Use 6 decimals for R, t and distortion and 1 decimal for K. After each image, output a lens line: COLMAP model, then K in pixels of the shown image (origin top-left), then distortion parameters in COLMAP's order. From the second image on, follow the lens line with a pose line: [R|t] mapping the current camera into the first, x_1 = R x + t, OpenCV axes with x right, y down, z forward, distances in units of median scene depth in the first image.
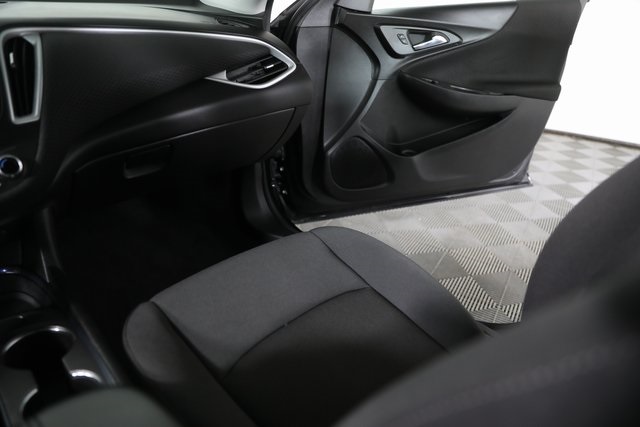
lens RADIAL K [[431.4, 0, 317.1], [0, 431.4, 213.8], [0, 0, 1]] dist [-0.105501, 0.069864]
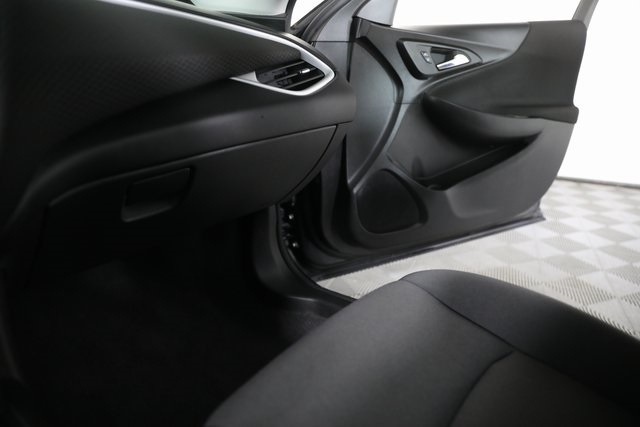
lens RADIAL K [[431.4, 0, 319.1], [0, 431.4, 215.0], [0, 0, 1]] dist [-0.105501, 0.069864]
pose [[0.988006, -0.070154, 0.137556, -0.170714], [0.090520, 0.984853, -0.147889, 0.021810], [-0.125097, 0.158567, 0.979391, 0.227315]]
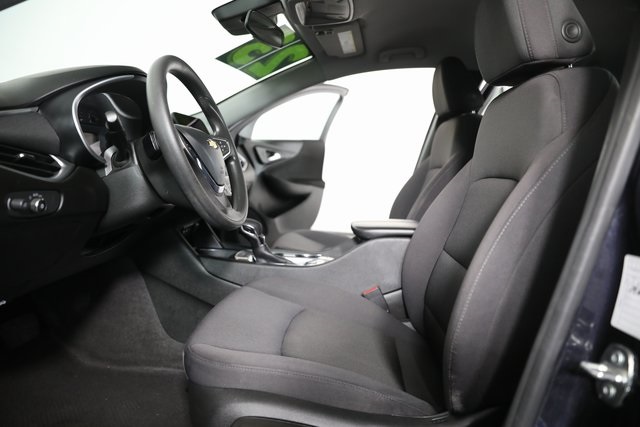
lens RADIAL K [[431.4, 0, 320.8], [0, 431.4, 212.8], [0, 0, 1]] dist [-0.105501, 0.069864]
pose [[0.740509, -0.041849, 0.670742, -0.935549], [0.251659, 0.942708, -0.219017, 0.318296], [-0.623149, 0.330983, 0.708616, -0.426956]]
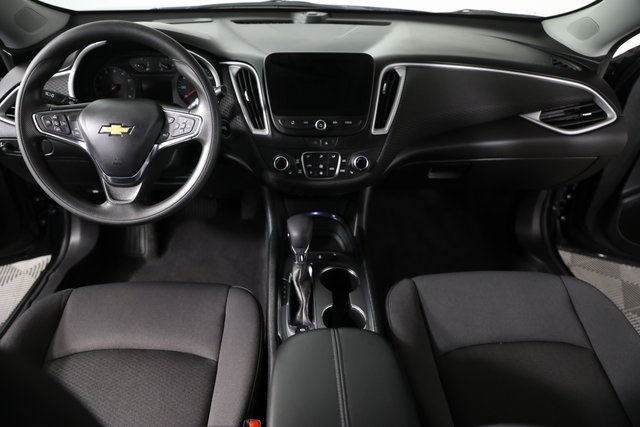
lens RADIAL K [[431.4, 0, 316.4], [0, 431.4, 213.2], [0, 0, 1]] dist [-0.105501, 0.069864]
pose [[0.750844, 0.362635, -0.552022, 0.035064], [-0.306277, 0.931664, 0.195441, -0.093825], [0.585173, 0.022326, 0.810601, -0.174543]]
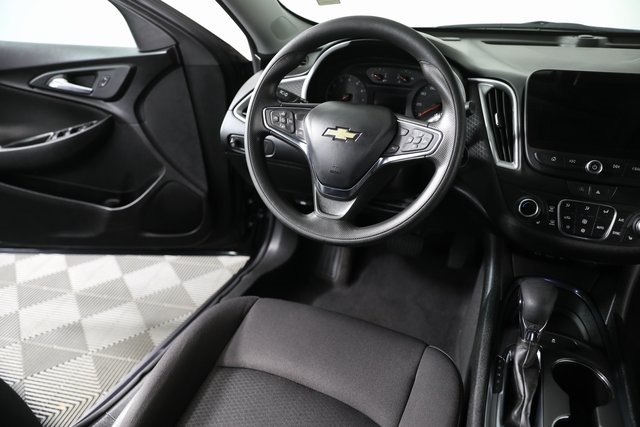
lens RADIAL K [[431.4, 0, 317.5], [0, 431.4, 213.8], [0, 0, 1]] dist [-0.105501, 0.069864]
pose [[0.358334, 0.415067, -0.836252, -0.077716], [-0.399185, 0.877842, 0.264659, -0.040755], [0.843948, 0.238983, 0.480249, -0.115243]]
